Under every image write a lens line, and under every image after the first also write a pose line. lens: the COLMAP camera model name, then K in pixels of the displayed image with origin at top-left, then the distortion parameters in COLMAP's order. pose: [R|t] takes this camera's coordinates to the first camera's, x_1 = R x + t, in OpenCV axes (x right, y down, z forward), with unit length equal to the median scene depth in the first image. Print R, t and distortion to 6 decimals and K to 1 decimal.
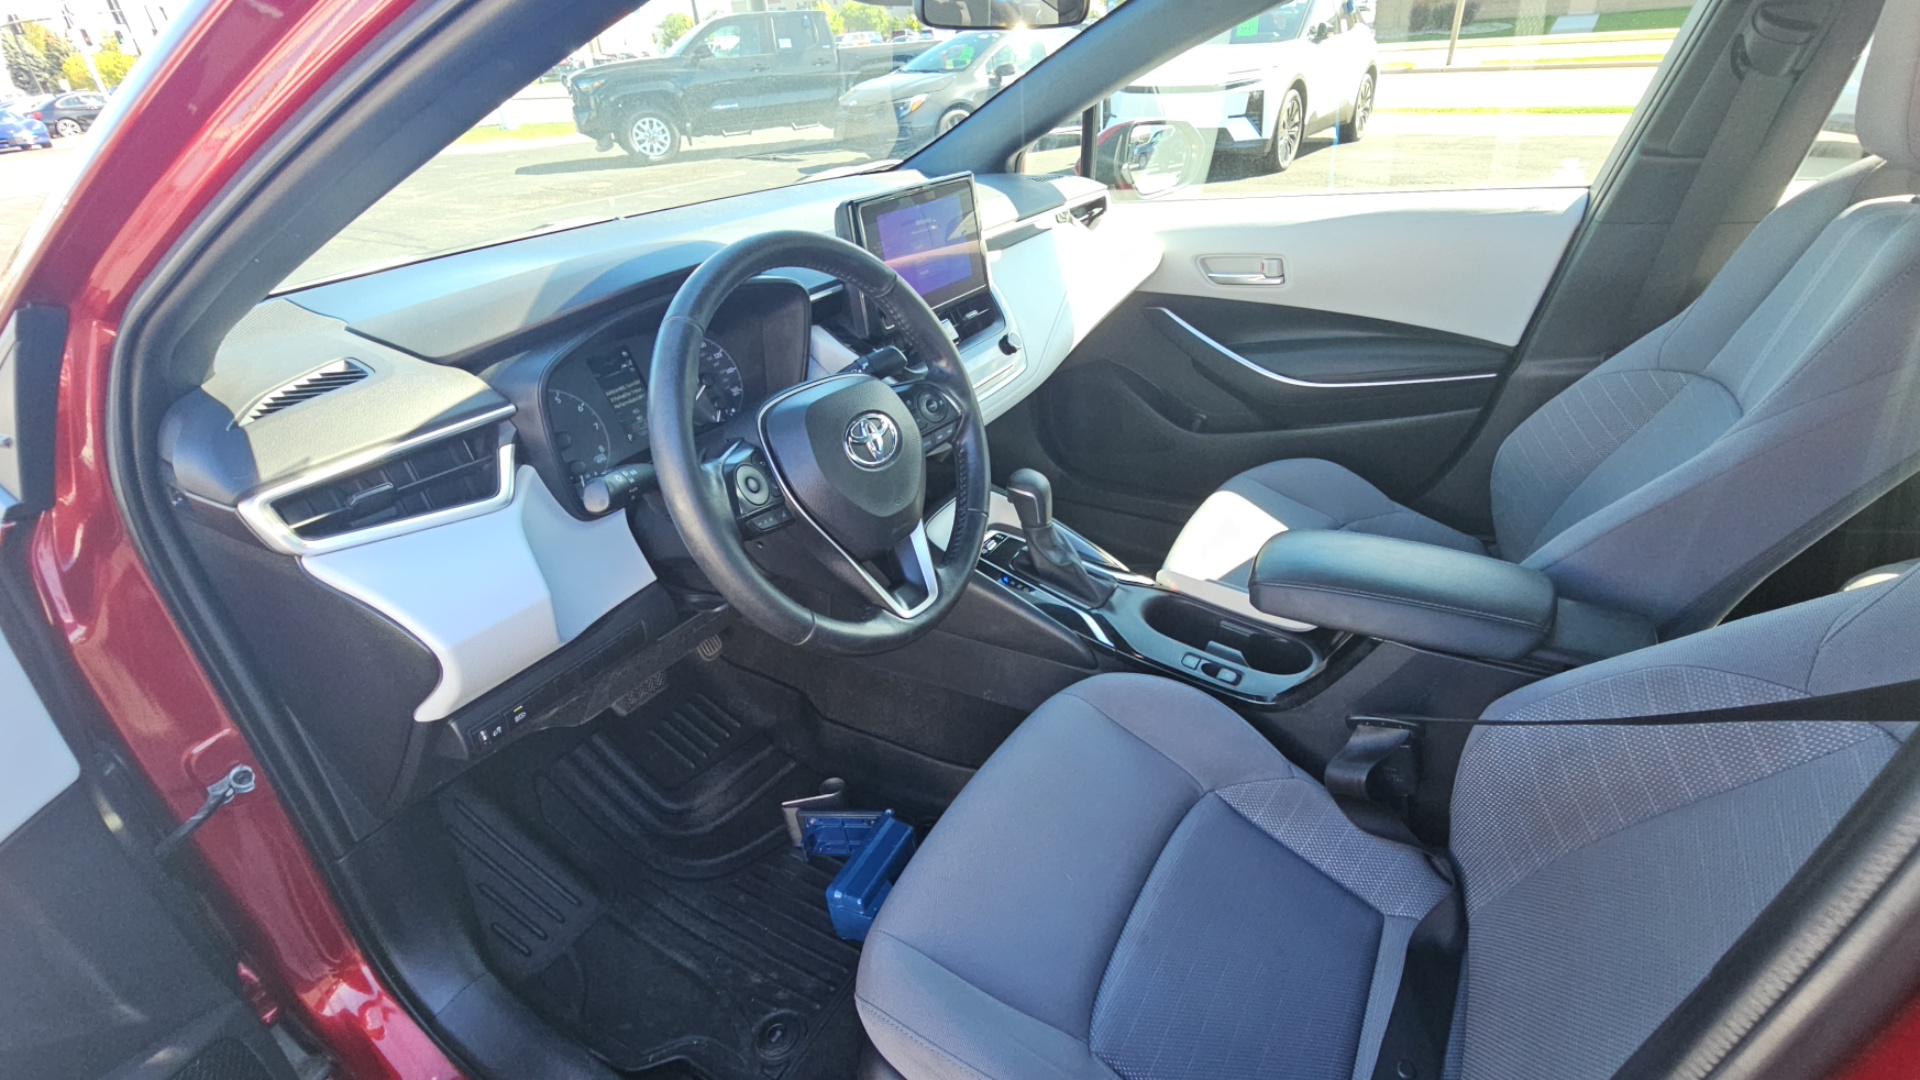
lens RADIAL K [[858.9, 0, 977.5], [0, 858.9, 534.9], [0, 0, 1]] dist [0.010716, -0.007952]
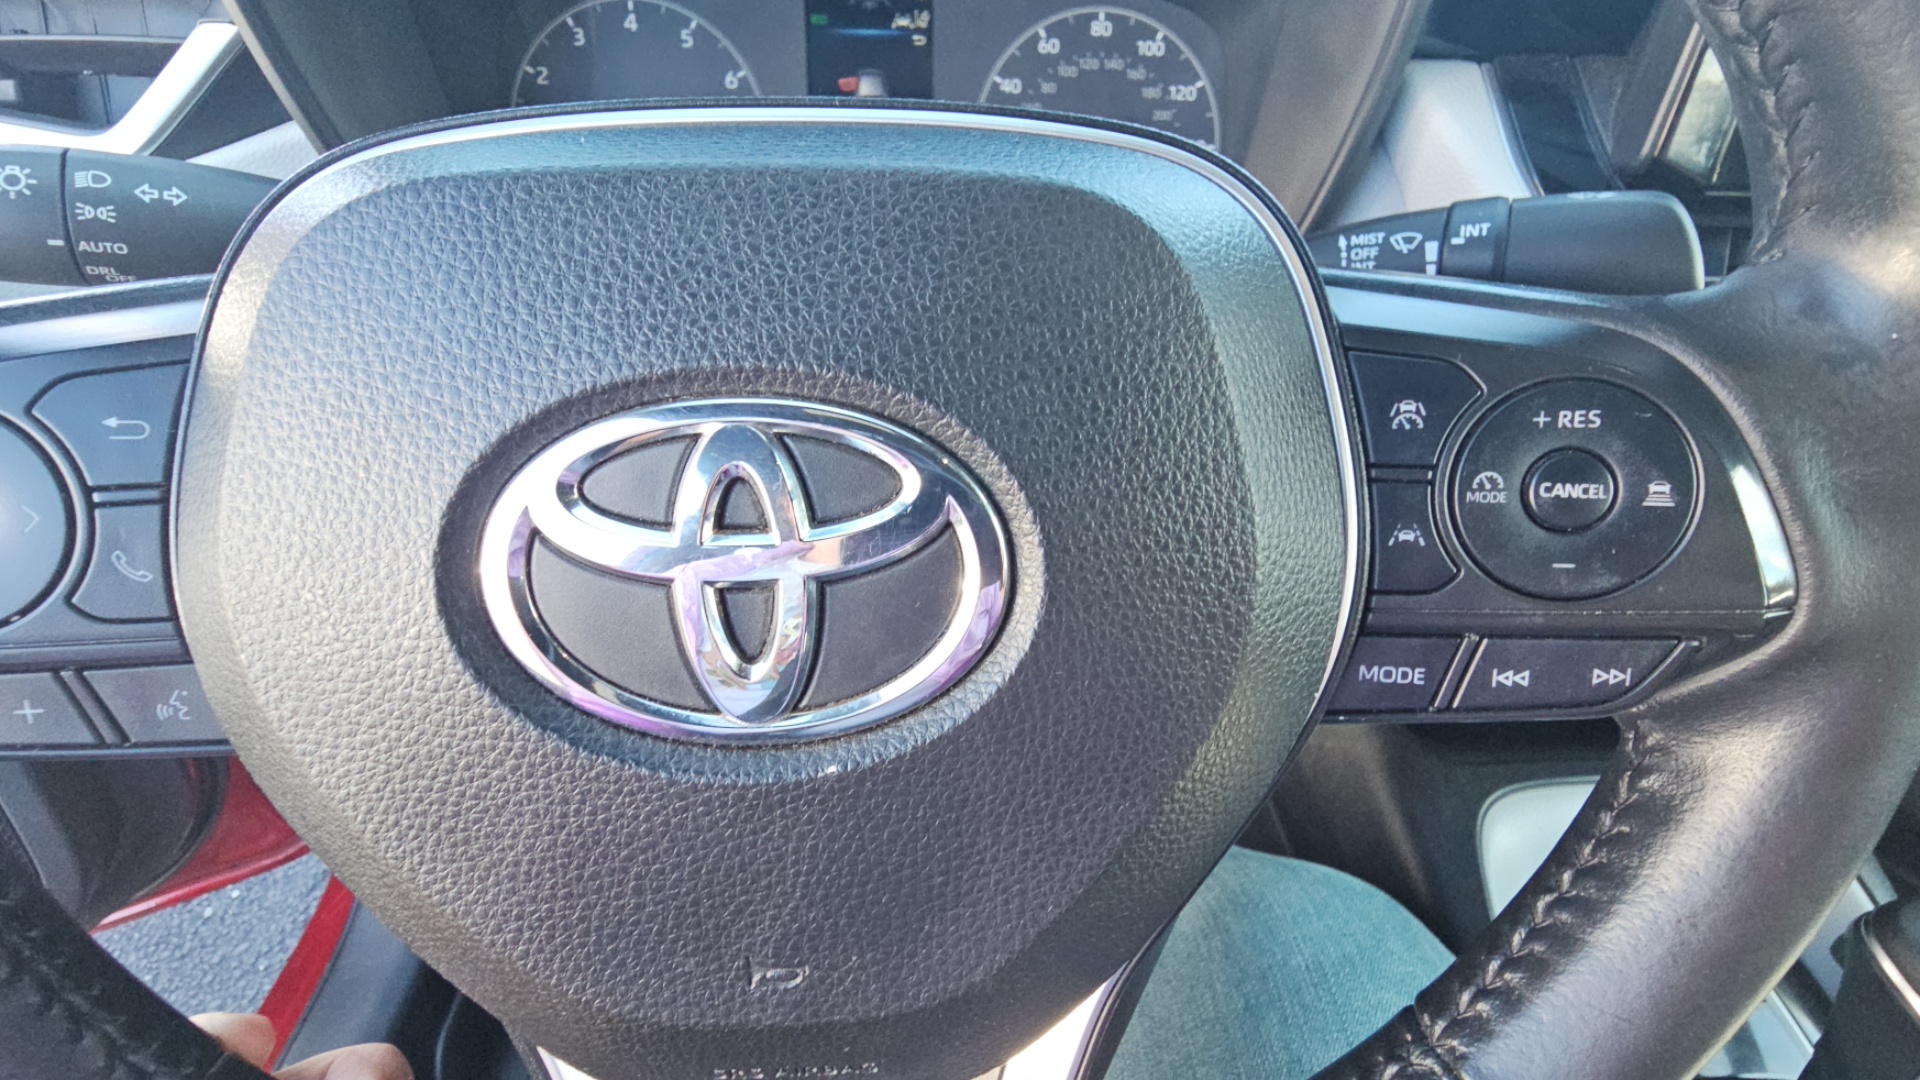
lens RADIAL K [[858.9, 0, 984.2], [0, 858.9, 550.0], [0, 0, 1]] dist [0.010716, -0.007952]
pose [[0.537021, 0.561533, -0.629515, -0.005535], [-0.455305, 0.821163, 0.344077, -0.084472], [0.710145, 0.101844, 0.696651, 0.434823]]
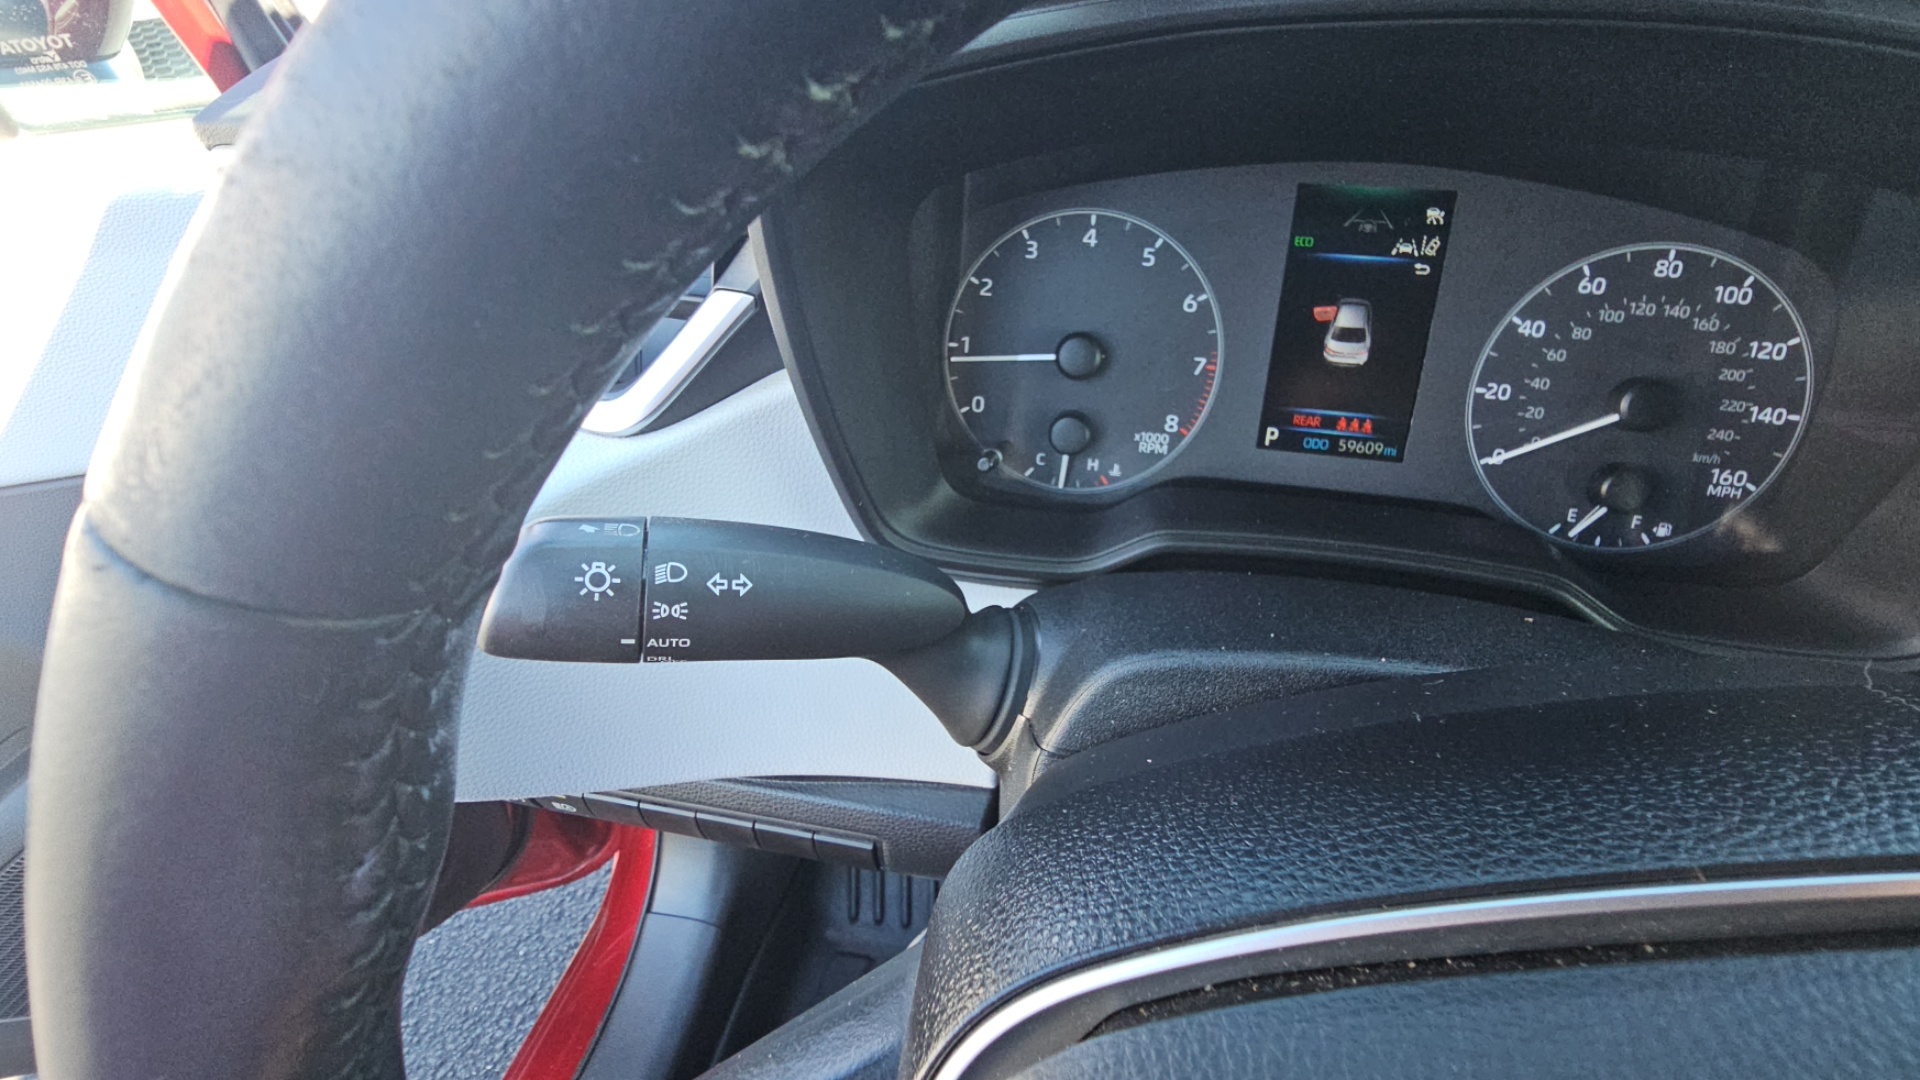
lens RADIAL K [[858.9, 0, 983.8], [0, 858.9, 546.6], [0, 0, 1]] dist [0.010716, -0.007952]
pose [[0.321299, 0.609155, -0.725050, -0.085284], [-0.477647, 0.765364, 0.431360, -0.097393], [0.817692, 0.207722, 0.536872, 0.398648]]
